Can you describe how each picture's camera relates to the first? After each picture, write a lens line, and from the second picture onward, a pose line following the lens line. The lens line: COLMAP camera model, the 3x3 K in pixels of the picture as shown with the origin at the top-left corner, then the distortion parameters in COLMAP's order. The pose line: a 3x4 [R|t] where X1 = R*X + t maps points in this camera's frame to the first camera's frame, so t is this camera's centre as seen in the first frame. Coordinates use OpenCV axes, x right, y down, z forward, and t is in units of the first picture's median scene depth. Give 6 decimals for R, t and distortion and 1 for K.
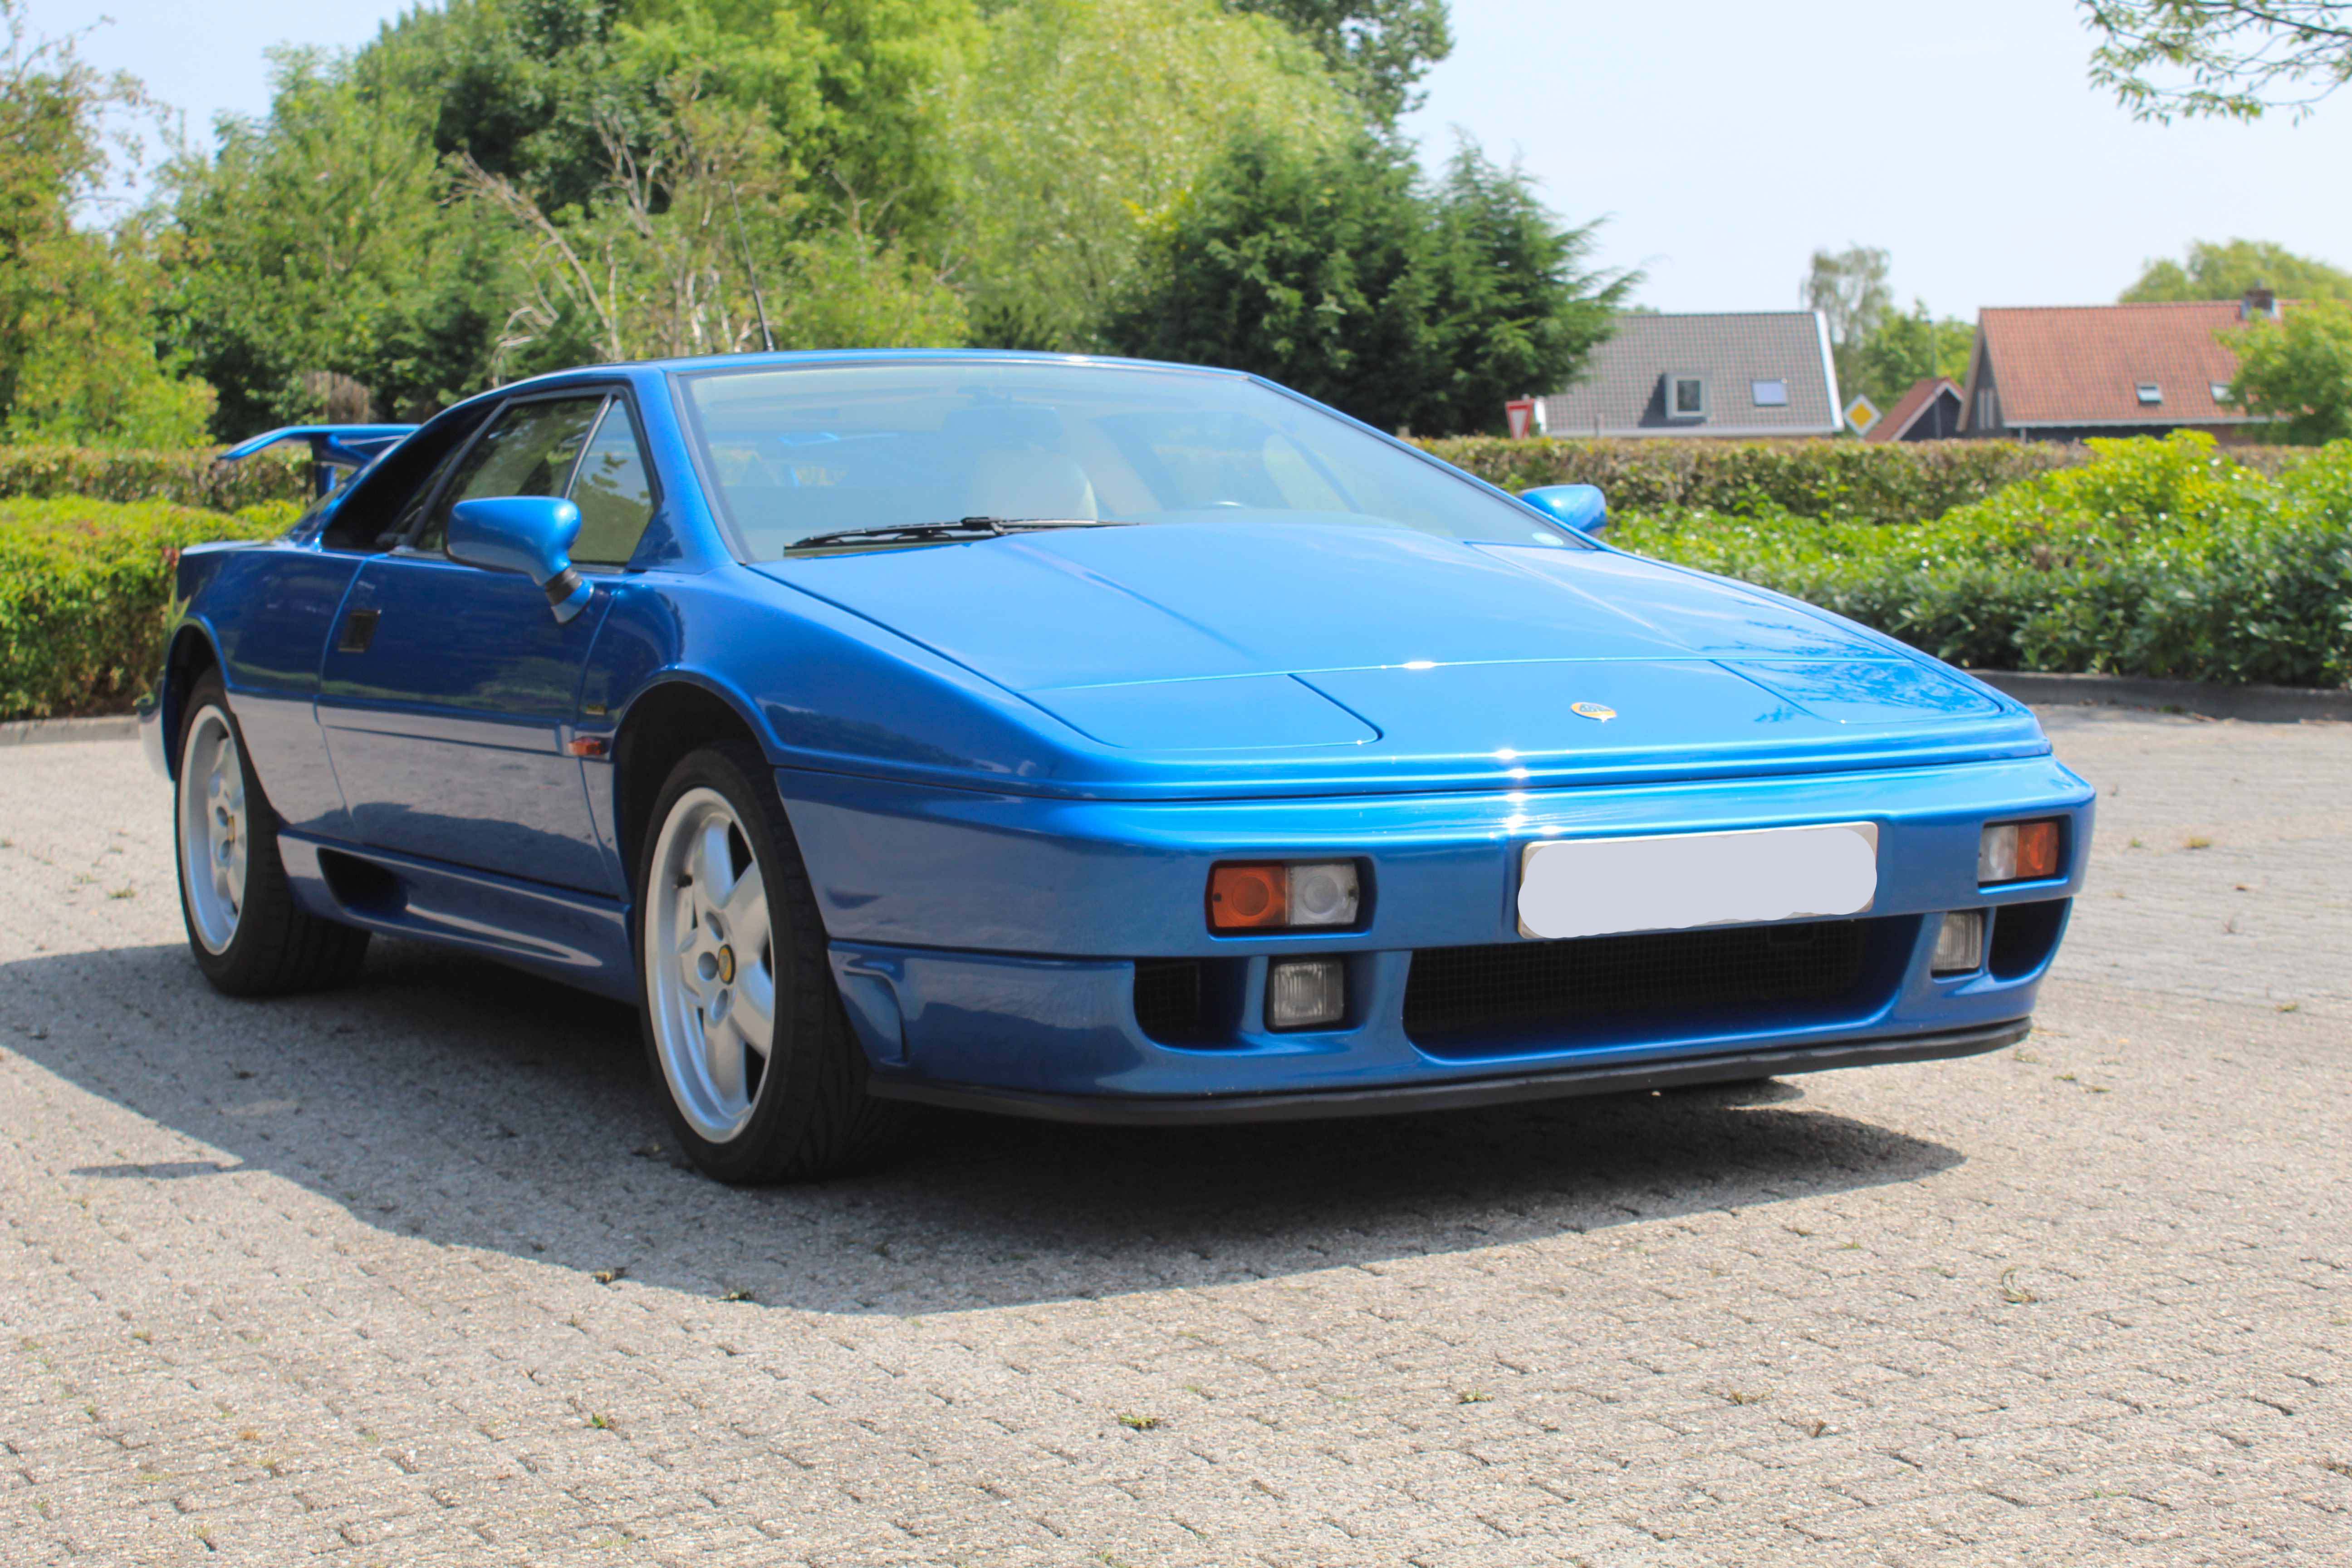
lens RADIAL K [[3879.4, 0, 1169.8], [0, 3879.4, 801.6], [0, 0, 1]] dist [-0.027951, 0.000000]
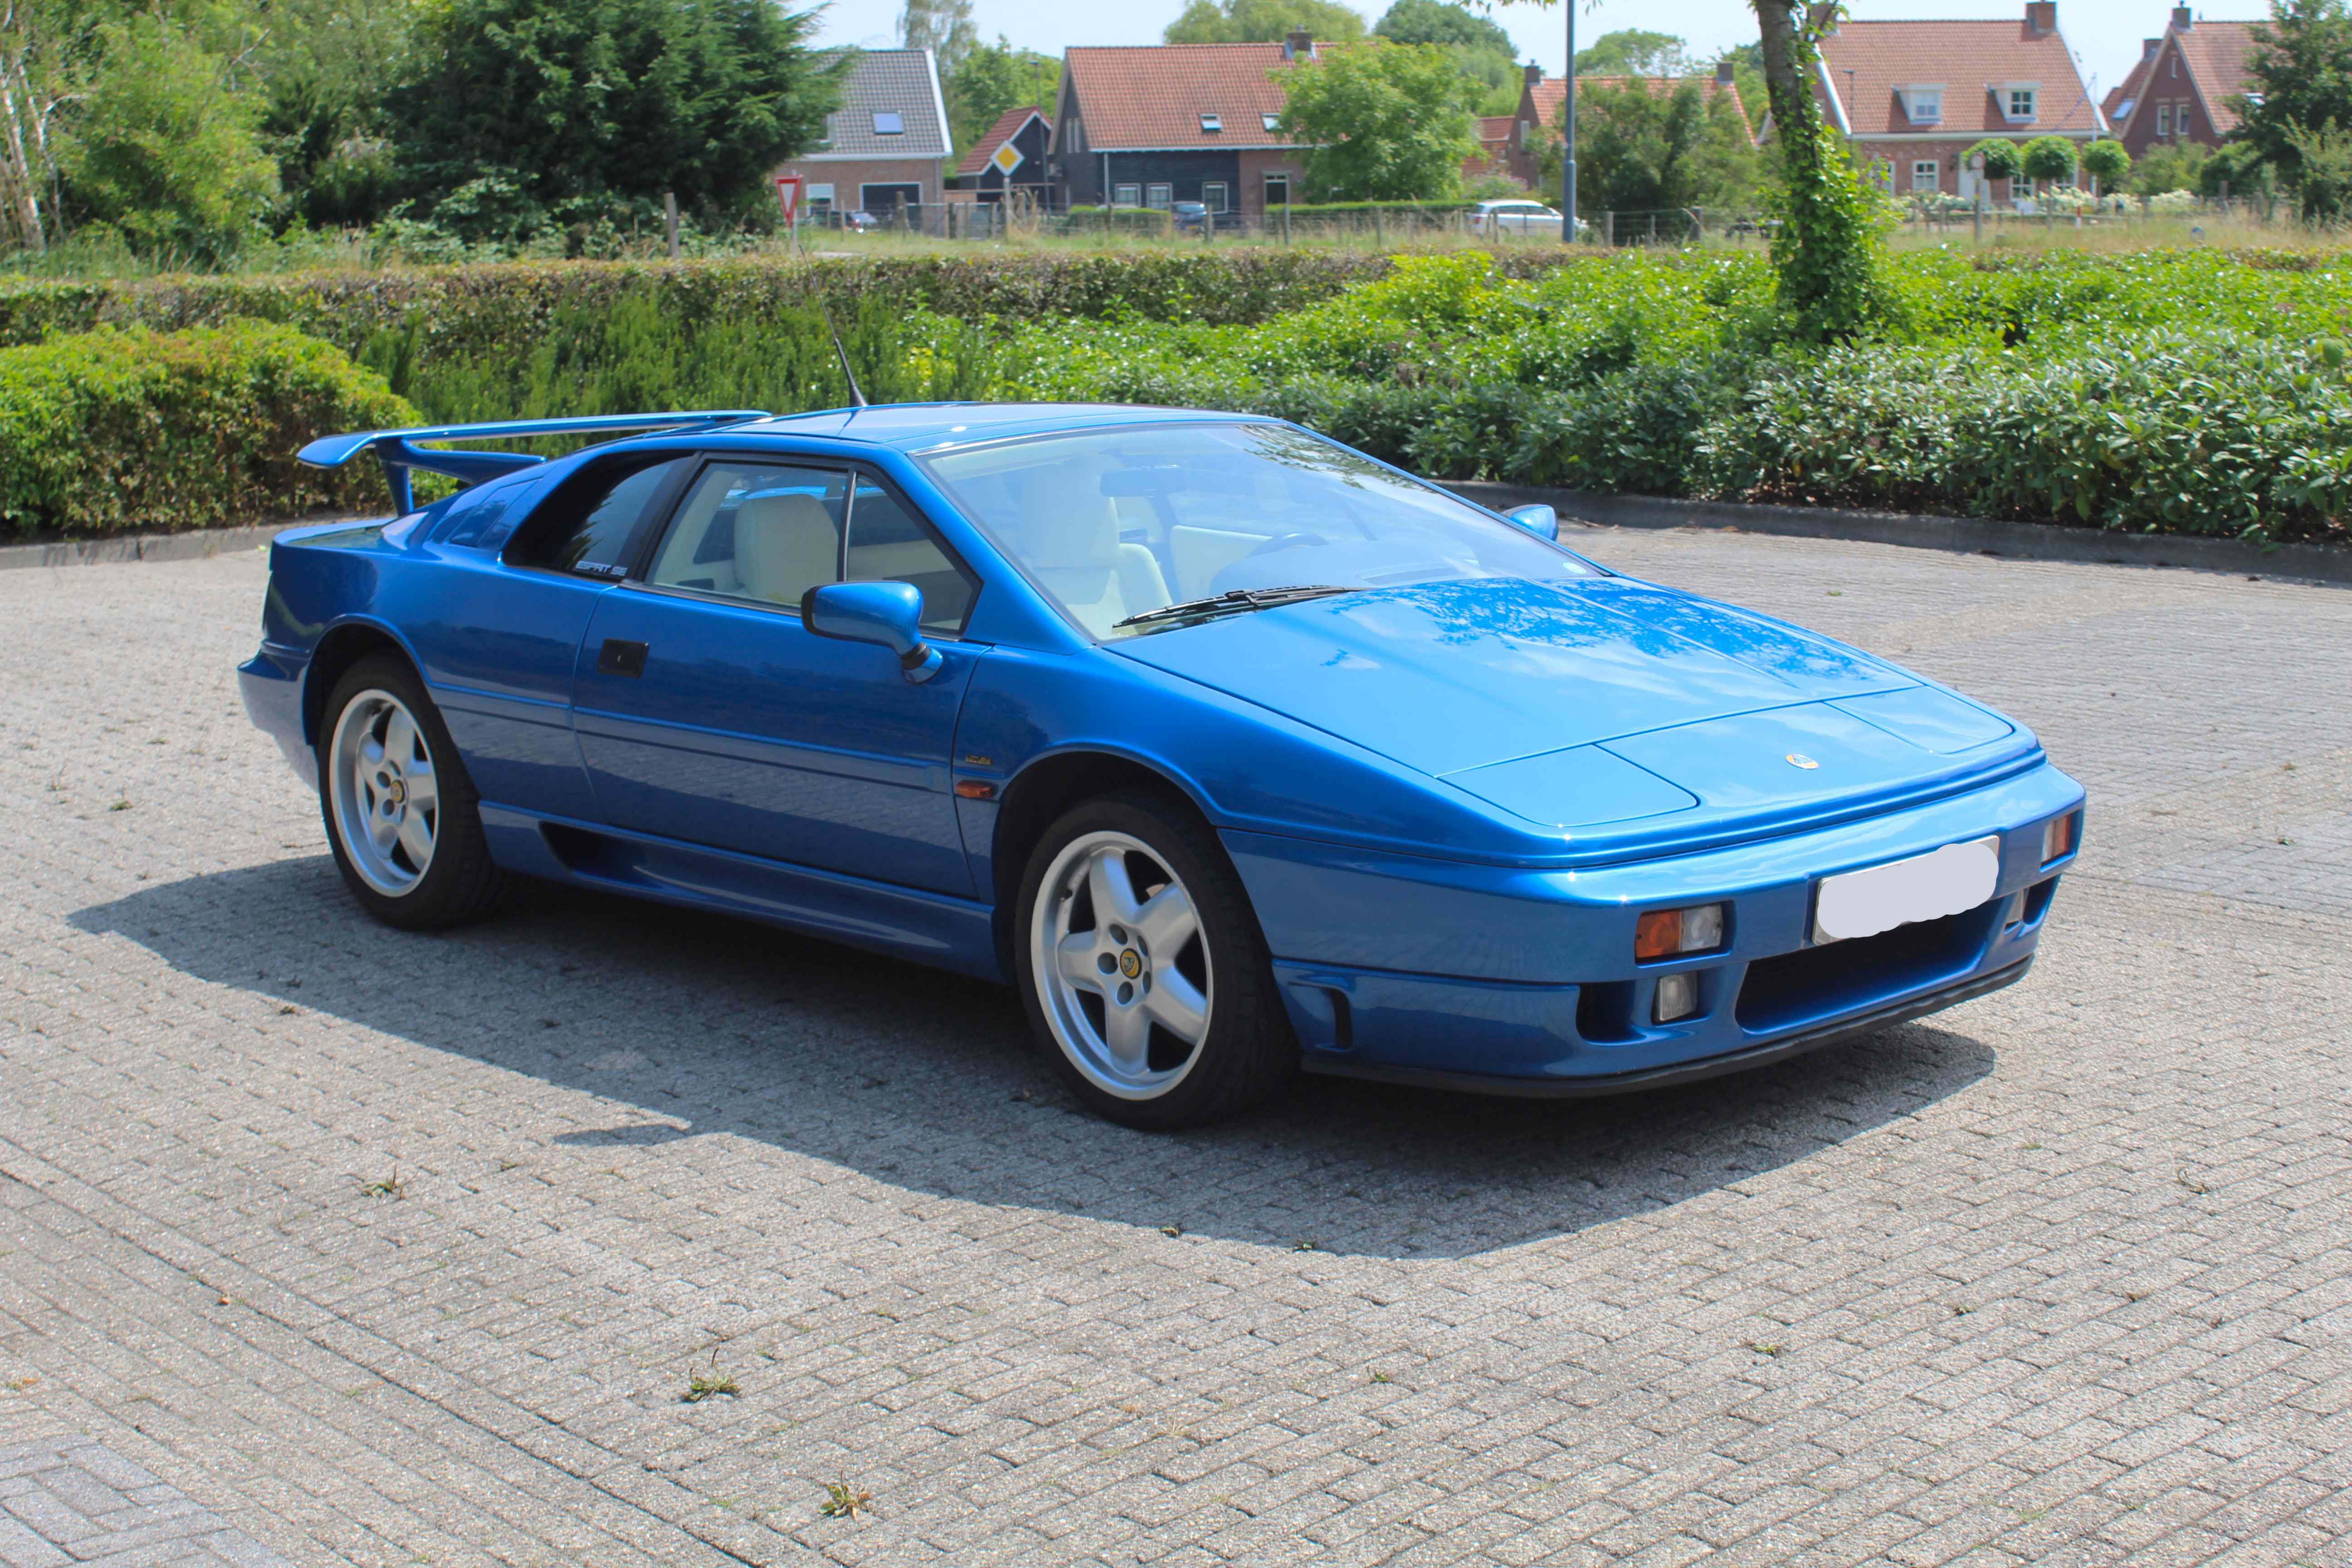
lens RADIAL K [[3439.7, 0, 1168.4], [0, 3439.7, 770.7], [0, 0, 1]] dist [-0.037436, 0.000000]
pose [[0.966829, -0.046200, 0.251213, -0.100209], [0.023023, 0.995265, 0.094428, -0.033907], [-0.254386, -0.085512, 0.963315, -0.029878]]
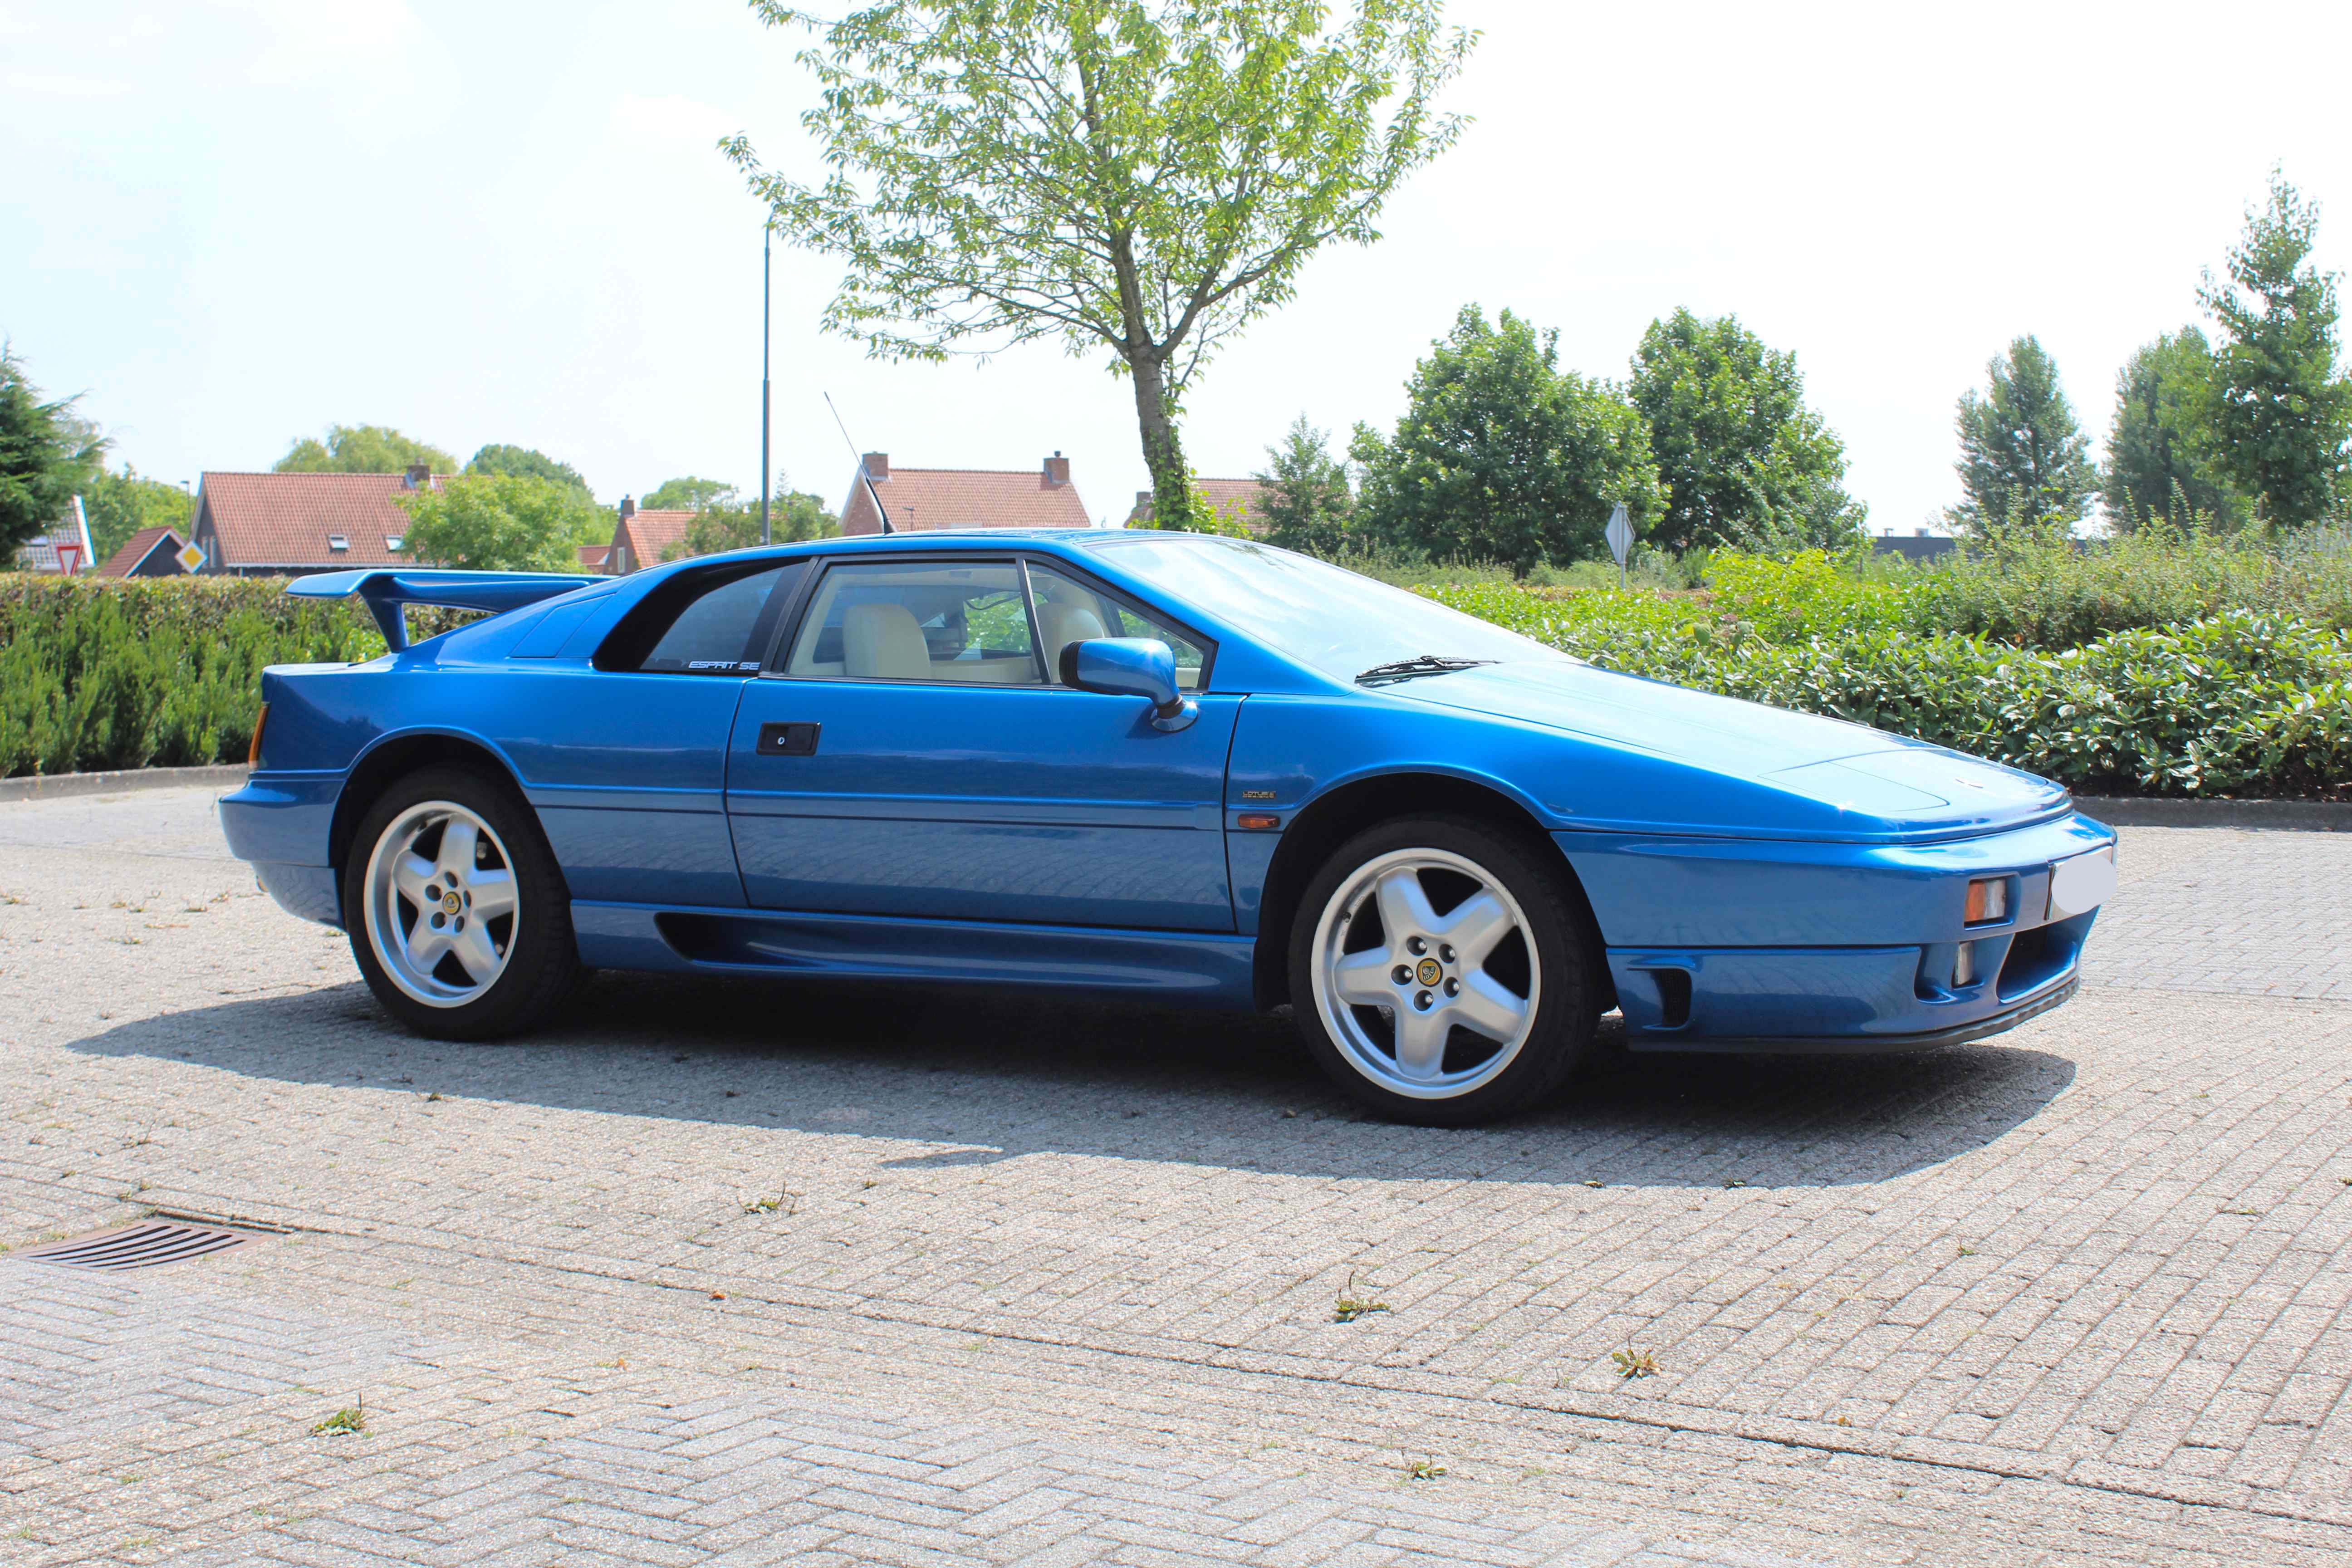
lens RADIAL K [[3023.1, 0, 1188.4], [0, 3023.1, 782.4], [0, 0, 1]] dist [-0.061305, 0.000000]
pose [[0.838649, -0.015820, 0.544442, -0.201925], [0.029554, 0.999427, -0.016485, -0.003017], [-0.543870, 0.029915, 0.838636, 0.031143]]
